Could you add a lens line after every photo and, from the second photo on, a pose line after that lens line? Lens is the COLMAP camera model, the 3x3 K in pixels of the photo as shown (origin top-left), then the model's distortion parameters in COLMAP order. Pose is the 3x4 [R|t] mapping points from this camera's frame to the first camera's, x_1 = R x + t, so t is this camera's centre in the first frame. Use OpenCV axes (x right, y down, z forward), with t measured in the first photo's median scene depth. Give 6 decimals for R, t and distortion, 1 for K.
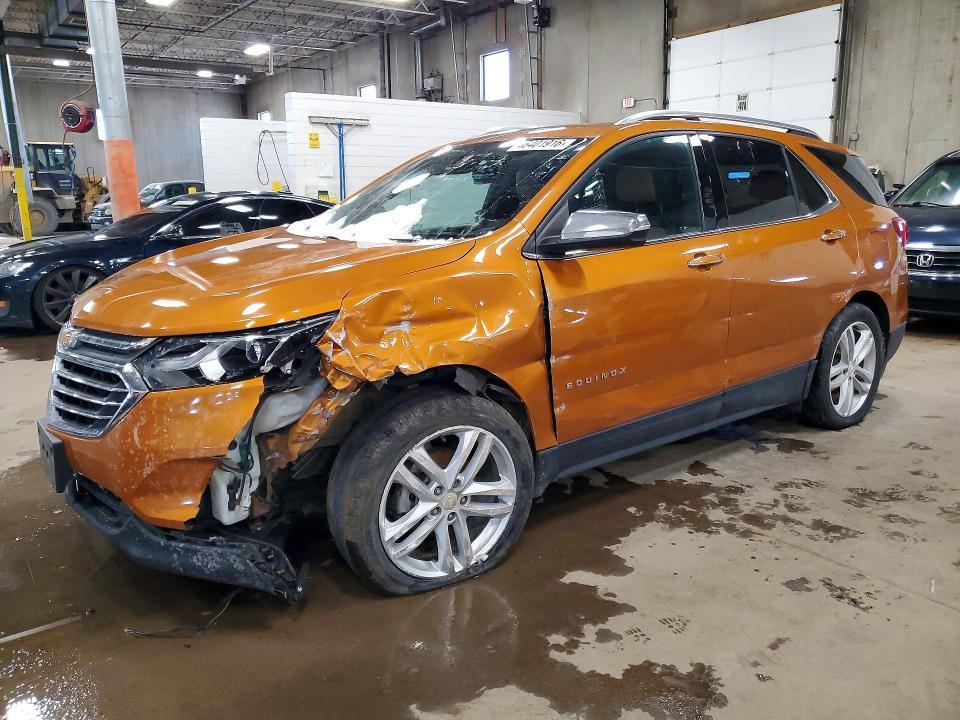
lens RADIAL K [[743.3, 0, 466.5], [0, 743.3, 358.2], [0, 0, 1]] dist [0.004252, 0.003746]
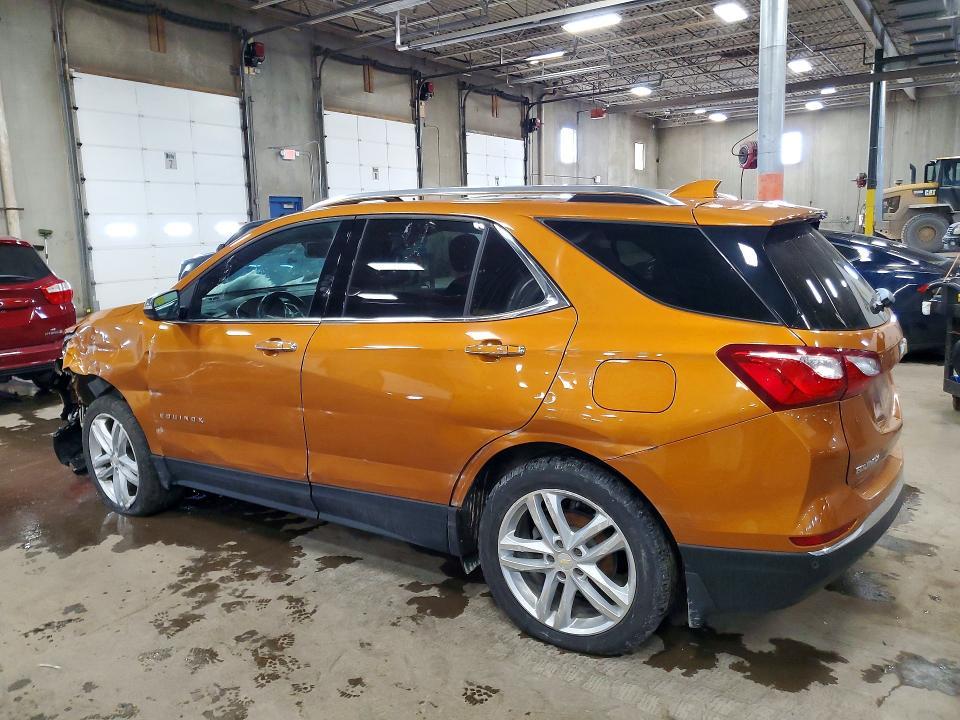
lens RADIAL K [[749.2, 0, 480.0], [0, 749.2, 360.0], [0, 0, 1]] dist [0.020117, 0.009990]
pose [[0.338852, 0.170055, -0.925344, 1.384027], [-0.177532, 0.977418, 0.114614, -0.282582], [0.923938, 0.125441, 0.361390, 0.877359]]
